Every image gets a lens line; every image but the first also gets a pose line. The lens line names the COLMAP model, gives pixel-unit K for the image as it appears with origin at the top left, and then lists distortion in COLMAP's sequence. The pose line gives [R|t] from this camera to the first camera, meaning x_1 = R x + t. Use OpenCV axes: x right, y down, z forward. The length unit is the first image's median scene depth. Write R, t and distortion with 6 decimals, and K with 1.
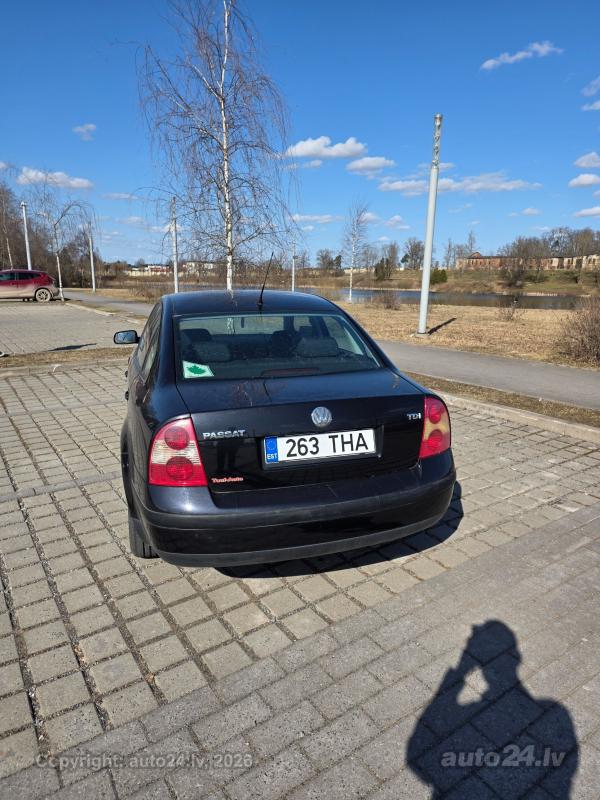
lens RADIAL K [[524.3, 0, 300.0], [0, 524.3, 400.0], [0, 0, 1]] dist [0.046150, -0.001368]
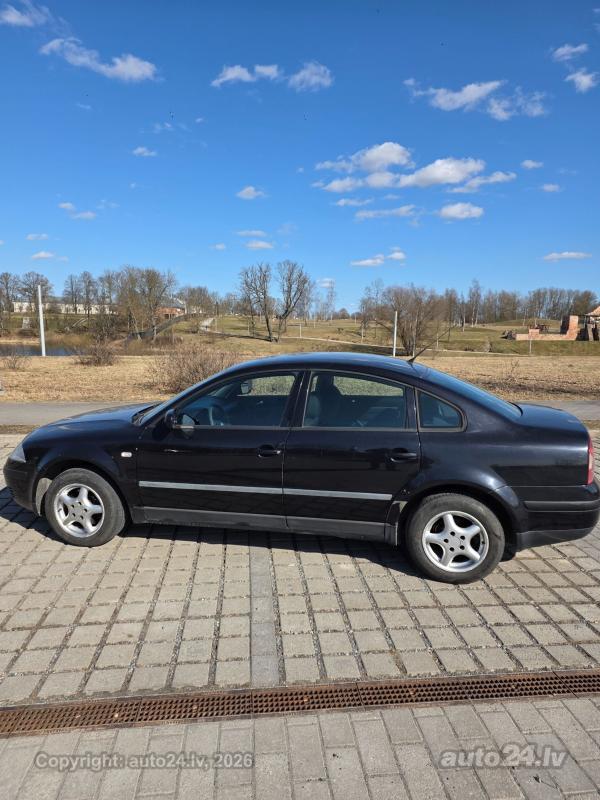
lens RADIAL K [[524.3, 0, 300.0], [0, 524.3, 400.0], [0, 0, 1]] dist [0.046150, -0.001368]
pose [[0.479607, -0.126290, 0.868348, -1.805489], [0.204304, 0.978464, 0.029463, -0.258820], [-0.853368, 0.163276, 0.495080, 0.848705]]
